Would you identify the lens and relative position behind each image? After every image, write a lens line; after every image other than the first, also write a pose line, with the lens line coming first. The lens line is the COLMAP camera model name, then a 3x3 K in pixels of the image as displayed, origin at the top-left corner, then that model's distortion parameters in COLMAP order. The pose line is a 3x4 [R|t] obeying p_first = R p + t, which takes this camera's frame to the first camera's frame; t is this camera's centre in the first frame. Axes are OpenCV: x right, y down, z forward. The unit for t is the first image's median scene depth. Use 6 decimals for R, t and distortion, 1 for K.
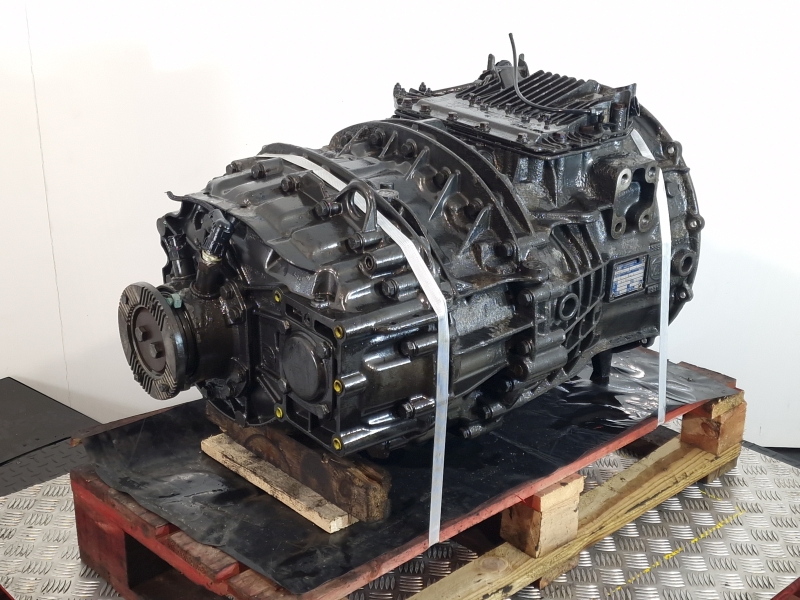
lens RADIAL K [[1093.4, 0, 400.0], [0, 1093.4, 300.0], [0, 0, 1]] dist [0.082515, -0.022438]
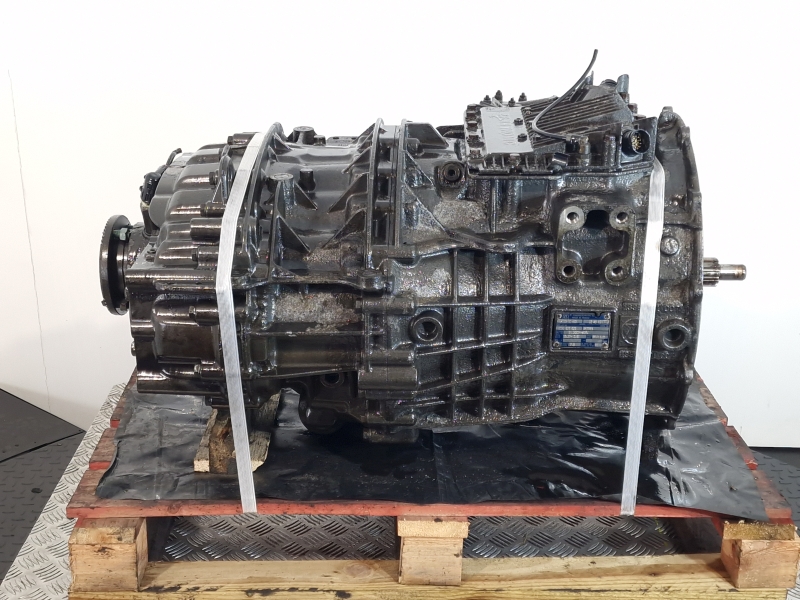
lens RADIAL K [[1093.4, 0, 400.0], [0, 1093.4, 300.0], [0, 0, 1]] dist [0.082515, -0.022438]
pose [[0.743765, 0.233820, -0.626213, 0.657026], [-0.239972, 0.967774, 0.076336, -0.077950], [0.623881, 0.093497, 0.775906, 0.225106]]
